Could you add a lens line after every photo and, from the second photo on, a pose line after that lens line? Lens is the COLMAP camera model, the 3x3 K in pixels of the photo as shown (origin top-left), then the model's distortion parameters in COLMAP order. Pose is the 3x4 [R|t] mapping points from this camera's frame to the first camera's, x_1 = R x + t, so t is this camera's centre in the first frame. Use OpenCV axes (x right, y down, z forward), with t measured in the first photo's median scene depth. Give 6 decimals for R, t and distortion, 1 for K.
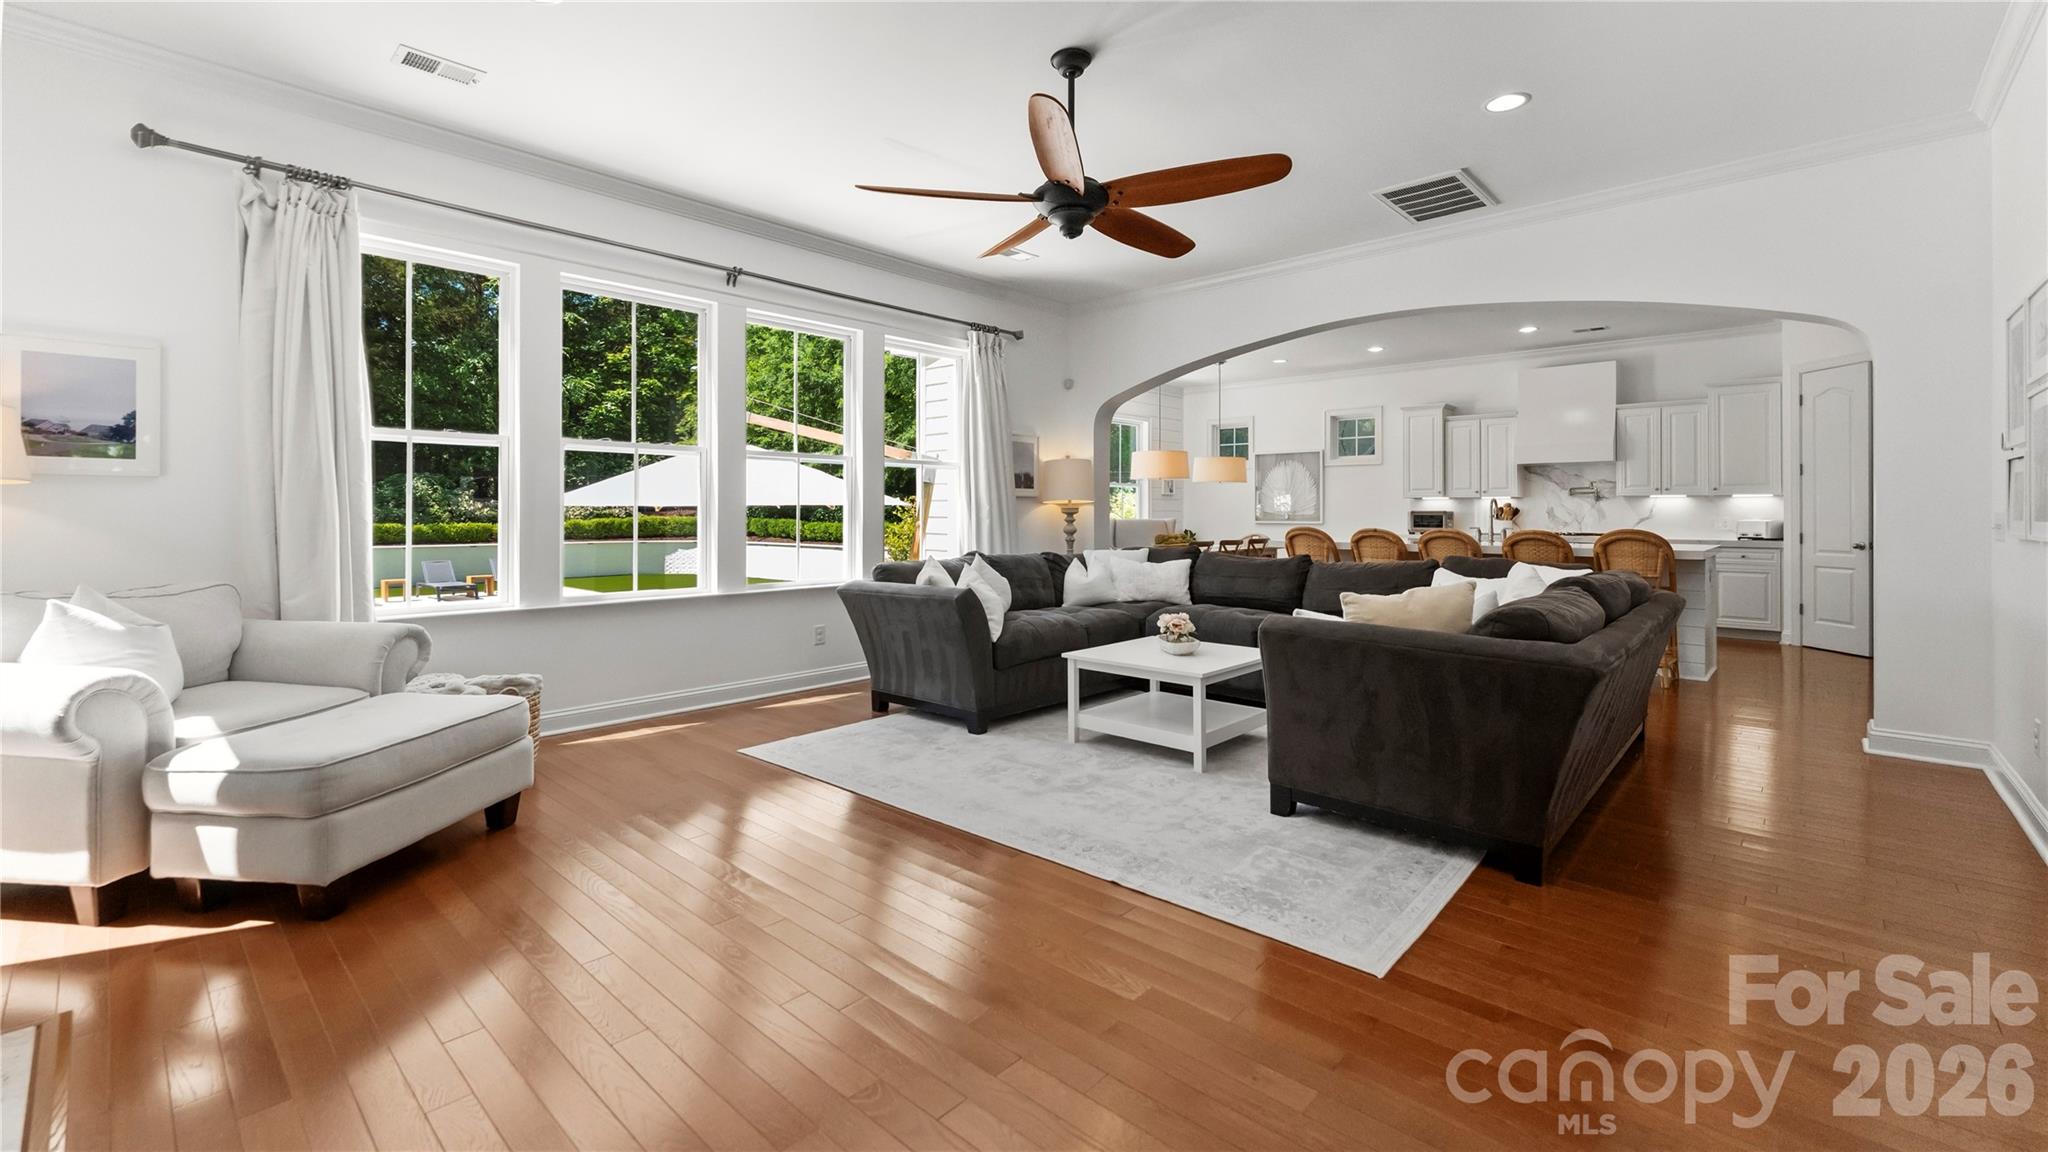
lens RADIAL K [[843.1, 0, 1015.3], [0, 843.1, 514.0], [0, 0, 1]] dist [-0.008201, -0.000642]
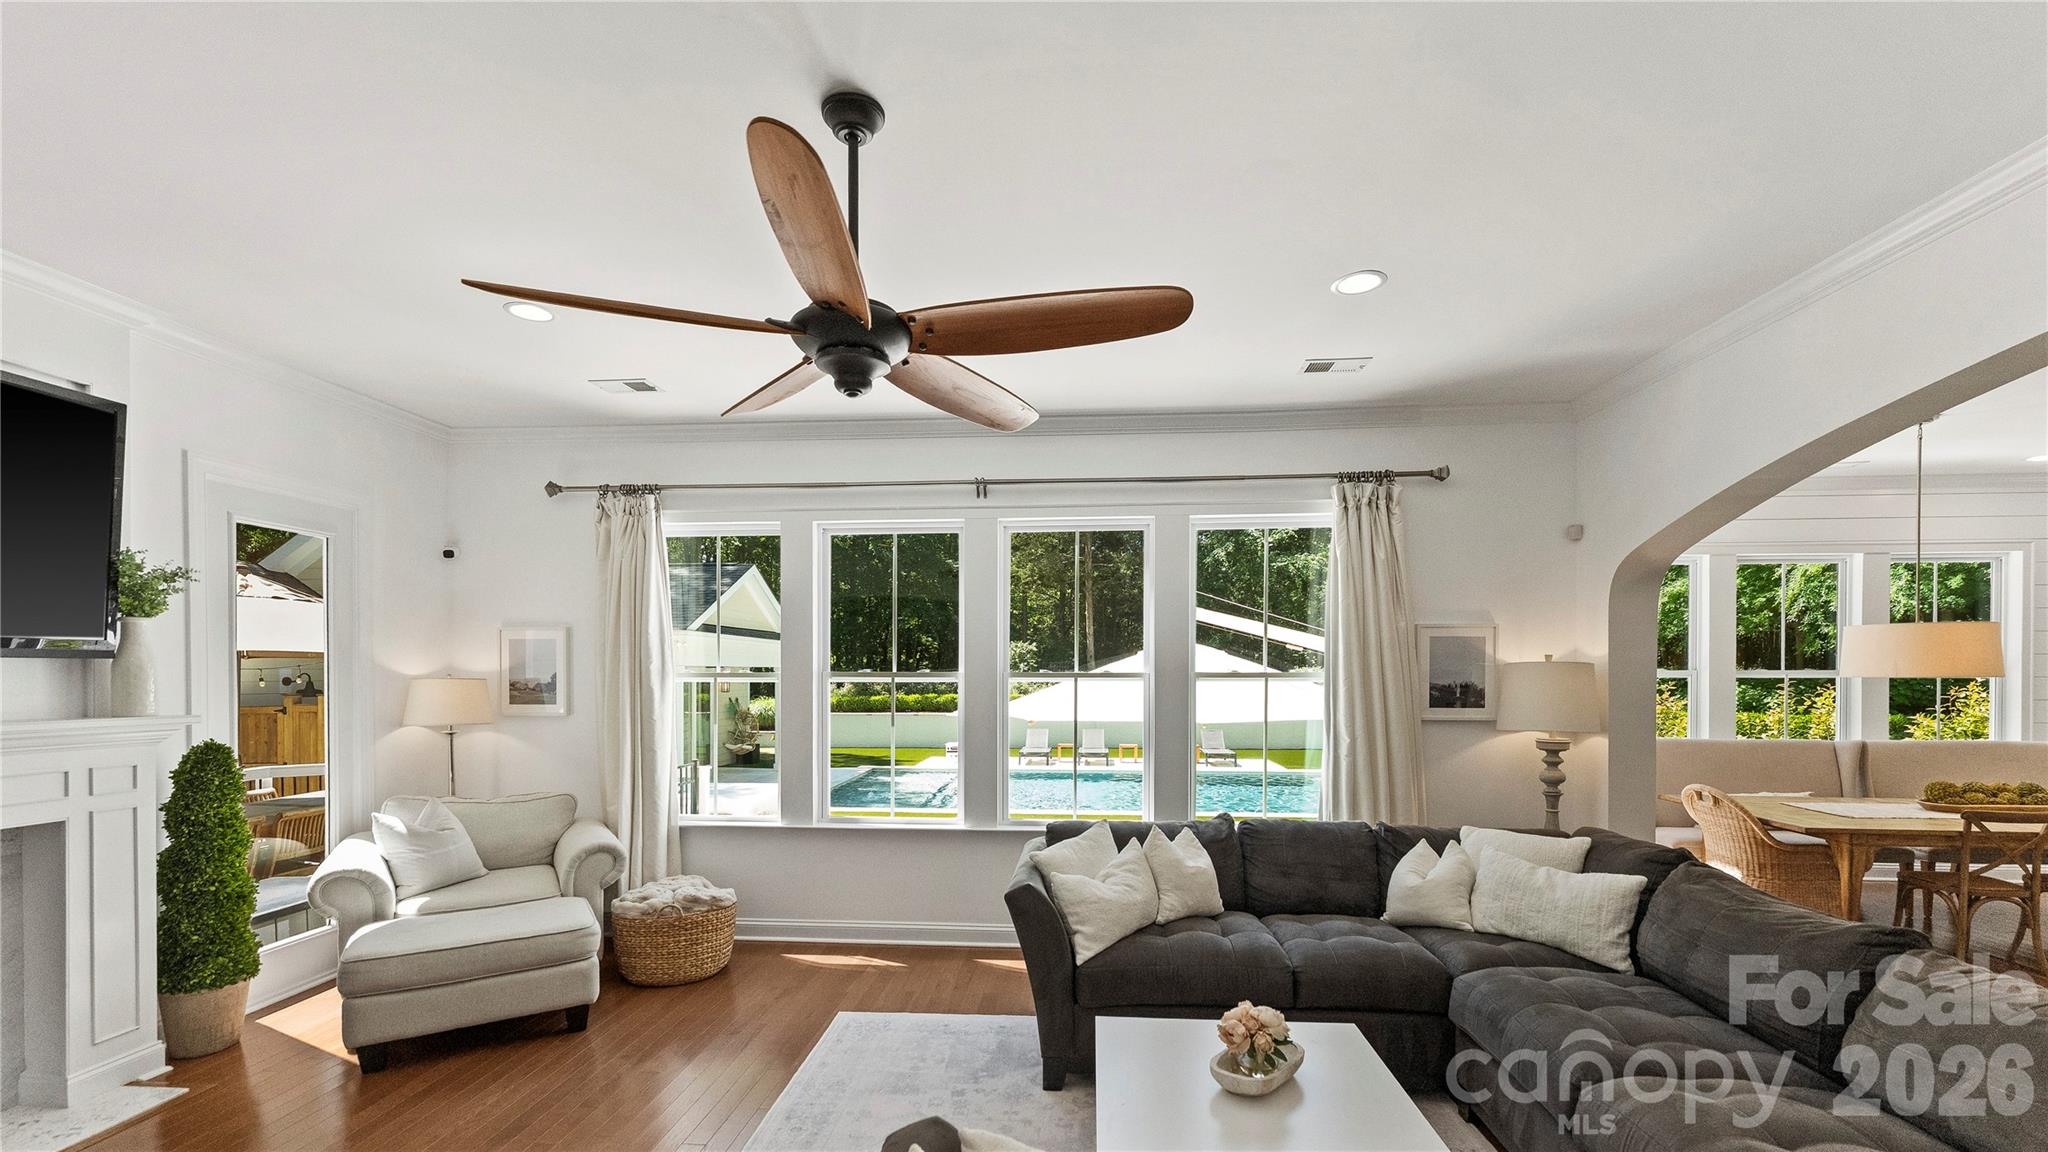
lens RADIAL K [[843.1, 0, 982.8], [0, 843.1, 678.2], [0, 0, 1]] dist [-0.008201, -0.000642]
pose [[0.623278, -0.005586, -0.781981, 0.379088], [-0.000444, 0.999972, -0.007497, -0.064054], [0.782000, 0.005020, 0.623258, 0.413568]]
